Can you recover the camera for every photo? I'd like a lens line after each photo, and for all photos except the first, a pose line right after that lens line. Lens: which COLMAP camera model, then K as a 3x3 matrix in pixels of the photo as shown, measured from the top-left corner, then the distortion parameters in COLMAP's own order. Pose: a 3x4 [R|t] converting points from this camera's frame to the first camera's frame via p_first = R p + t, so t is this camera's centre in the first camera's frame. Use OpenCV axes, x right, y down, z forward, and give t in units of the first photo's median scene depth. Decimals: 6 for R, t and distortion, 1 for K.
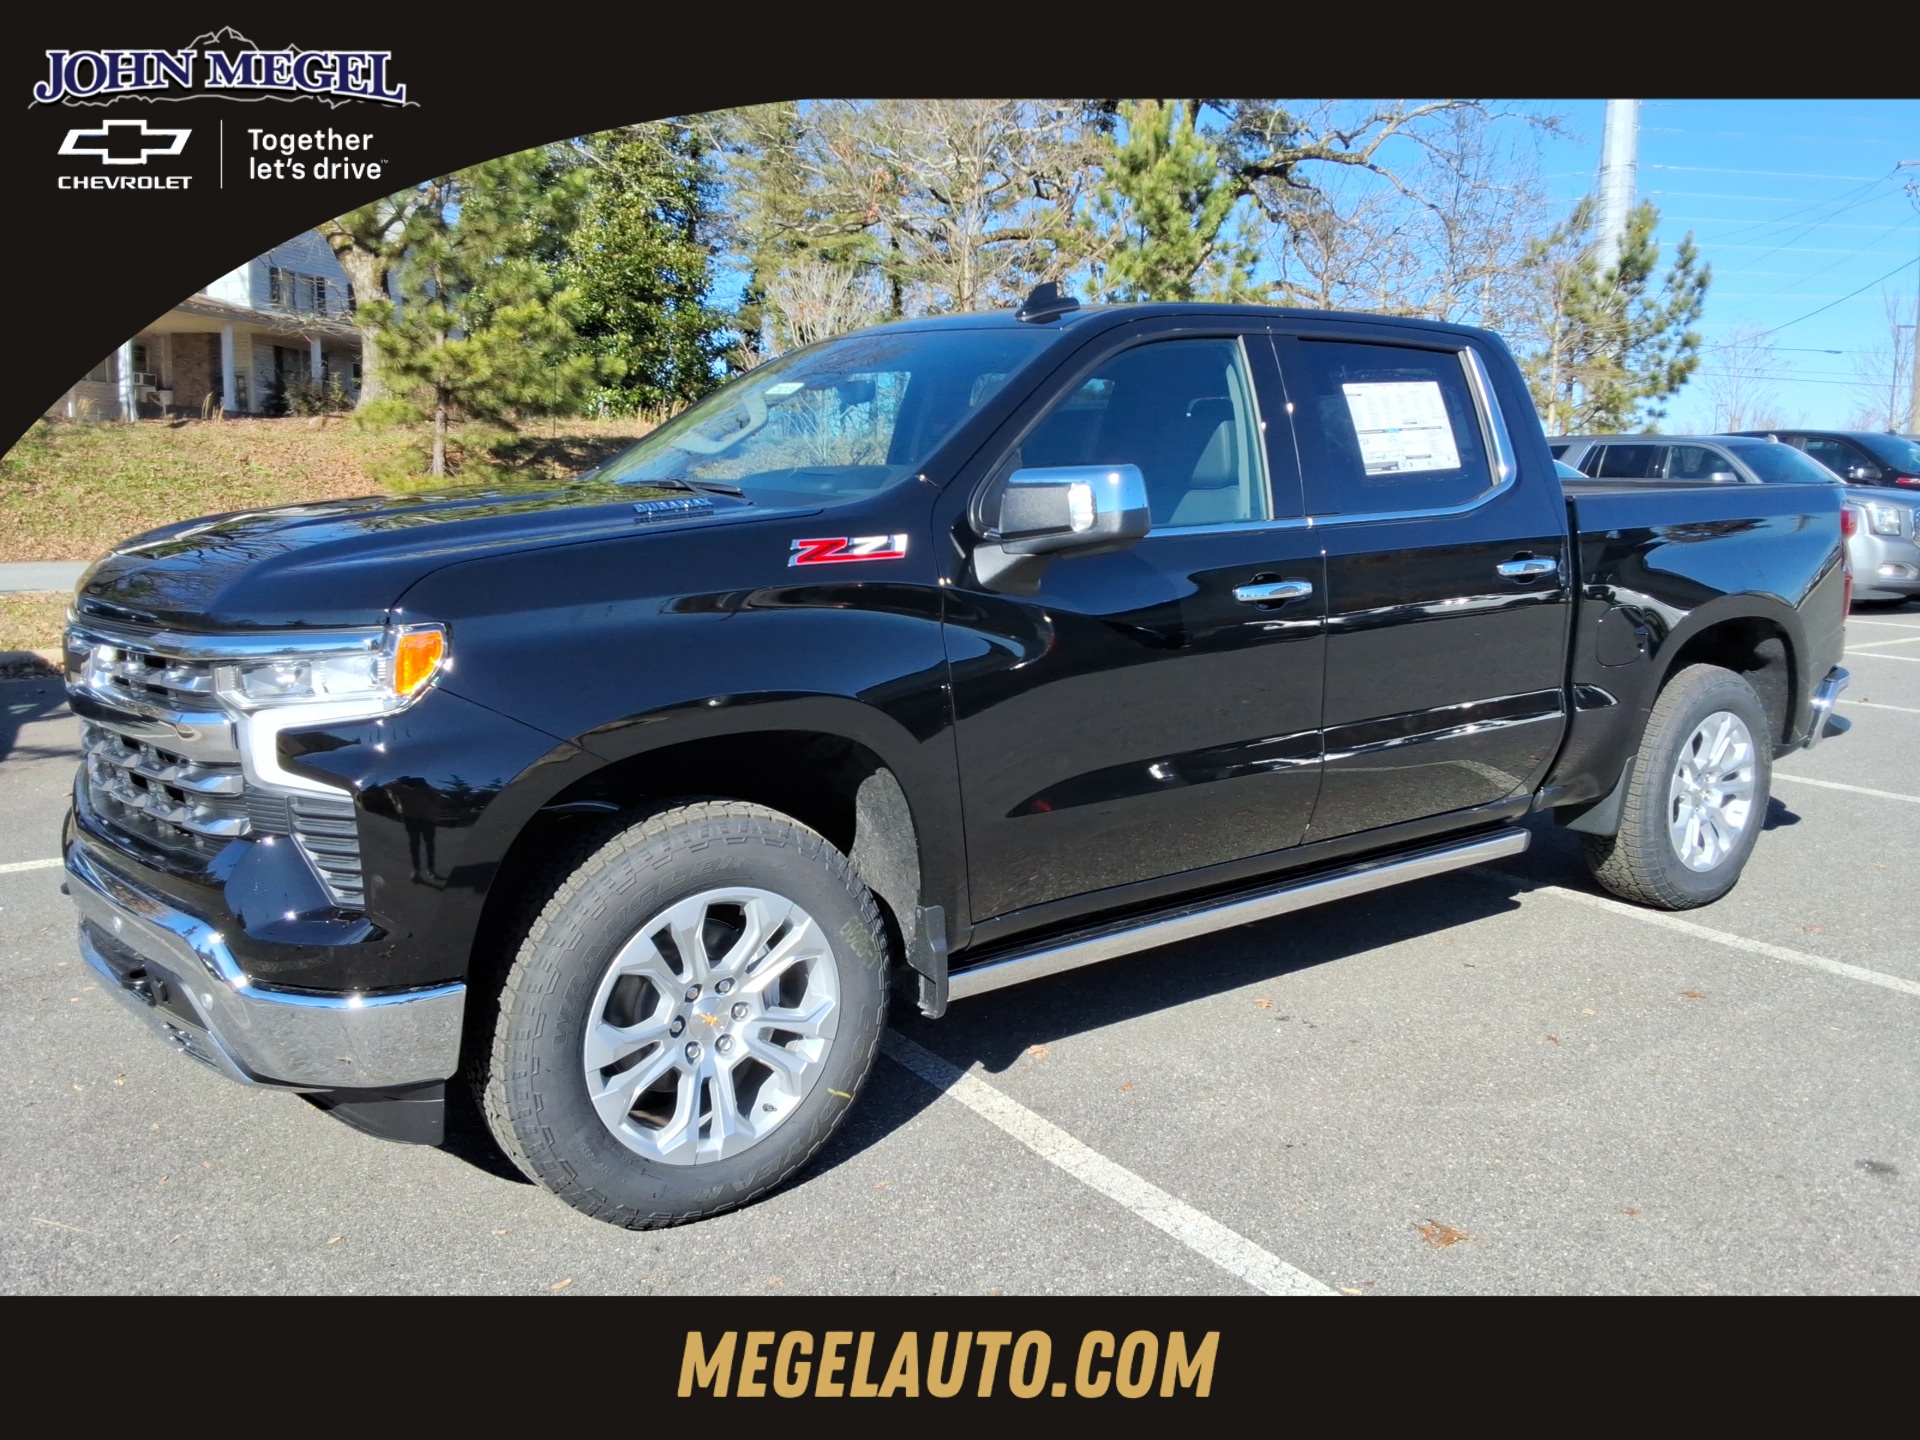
lens RADIAL K [[1534.3, 0, 960.7], [0, 1534.3, 723.4], [0, 0, 1]] dist [0.066820, -0.114914]
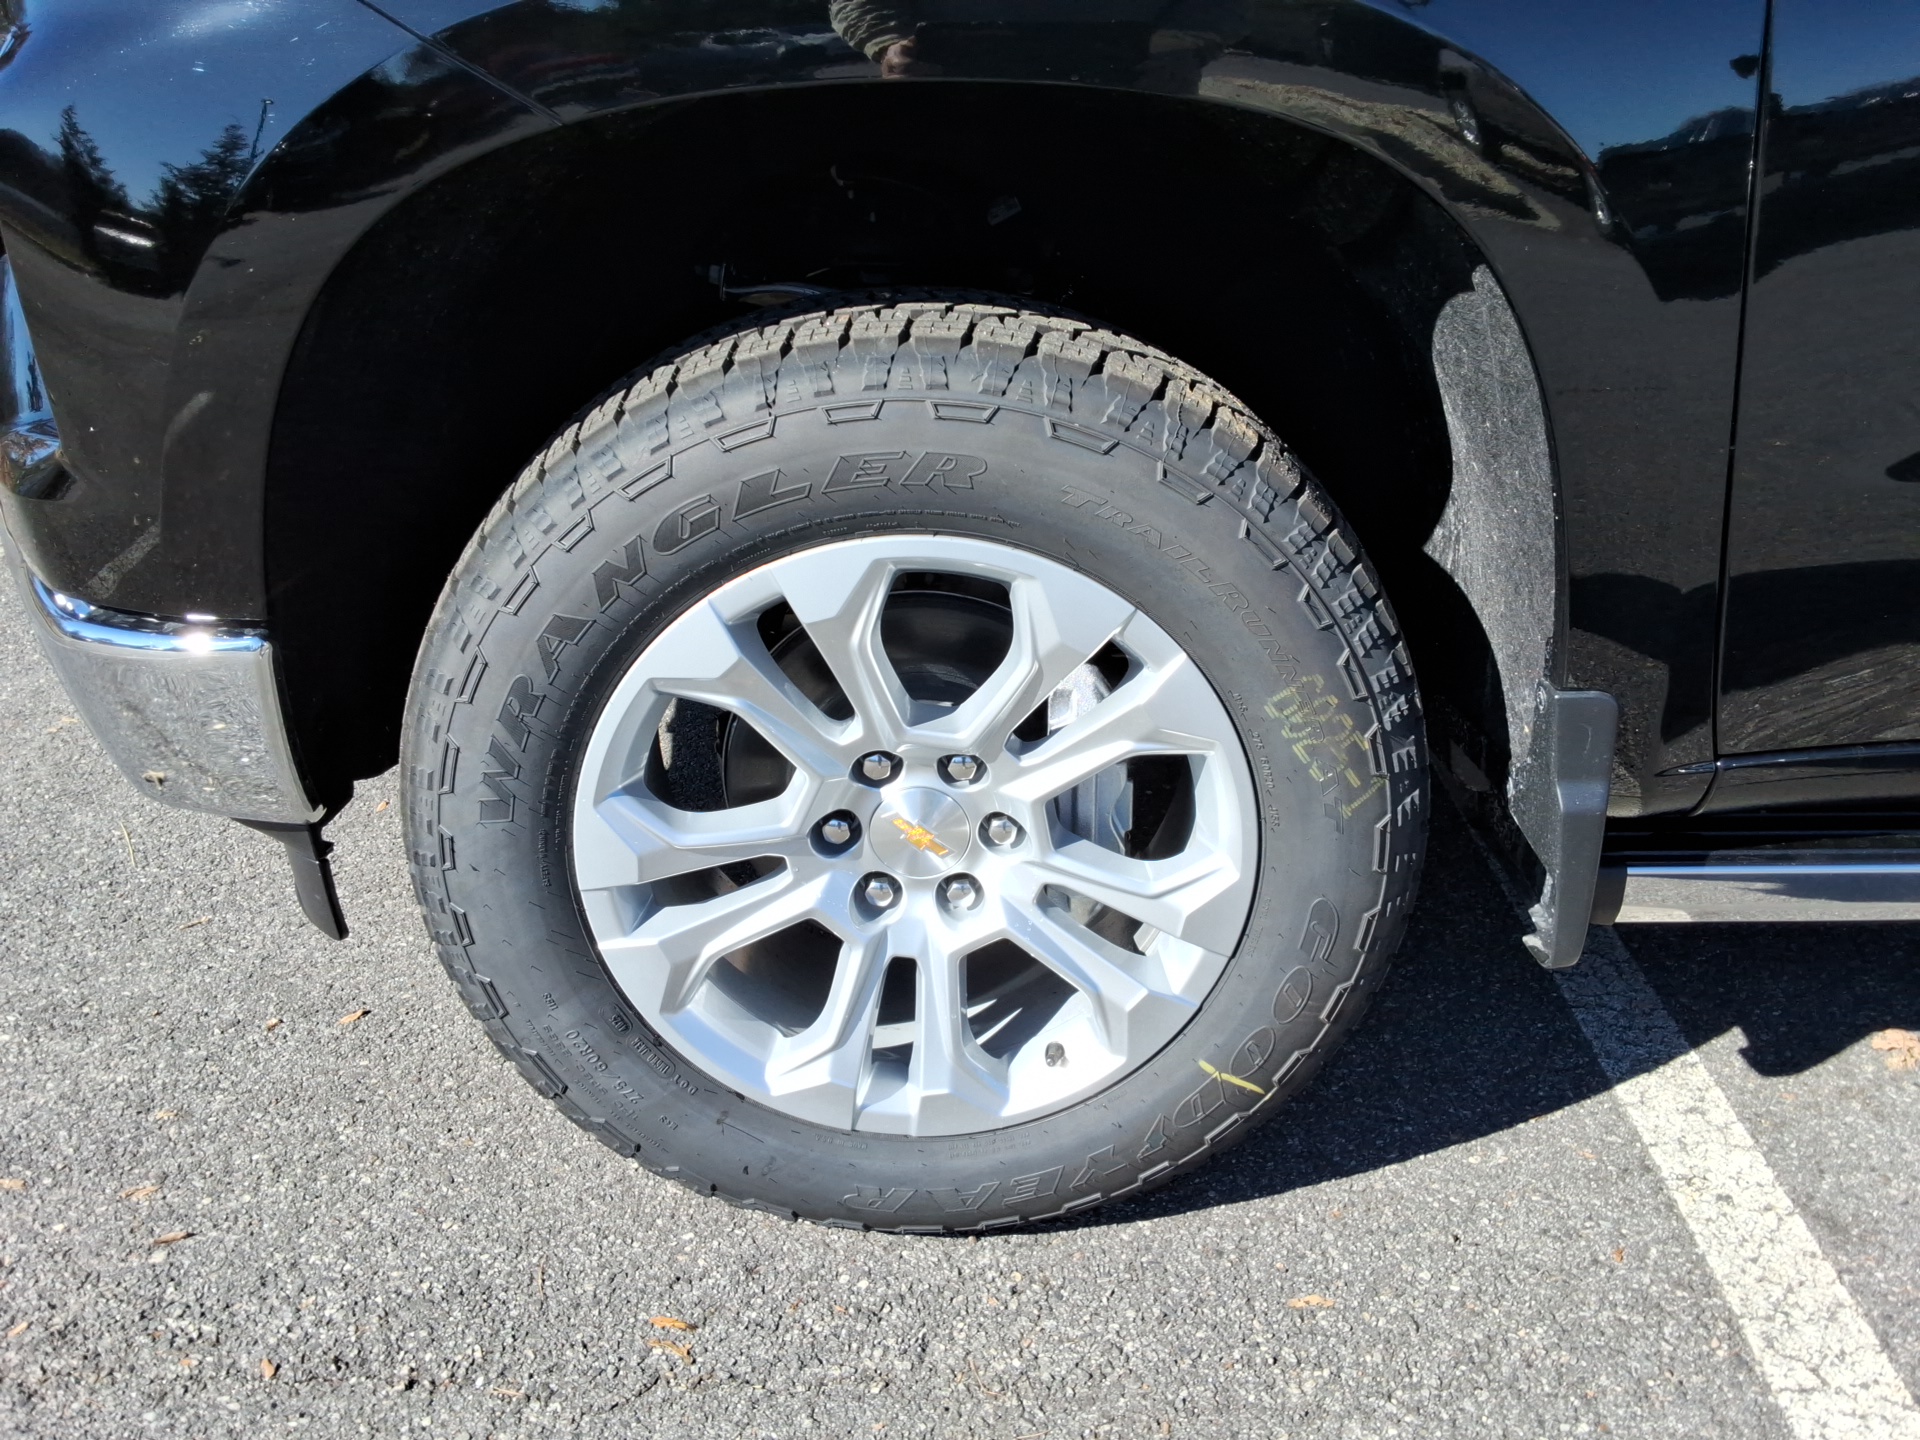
lens RADIAL K [[1534.3, 0, 974.7], [0, 1534.3, 701.6], [0, 0, 1]] dist [0.066820, -0.114914]
pose [[0.799809, 0.241102, -0.549705, 0.052755], [-0.099218, 0.956290, 0.275072, 0.029192], [0.591998, -0.165465, 0.788771, 0.500447]]
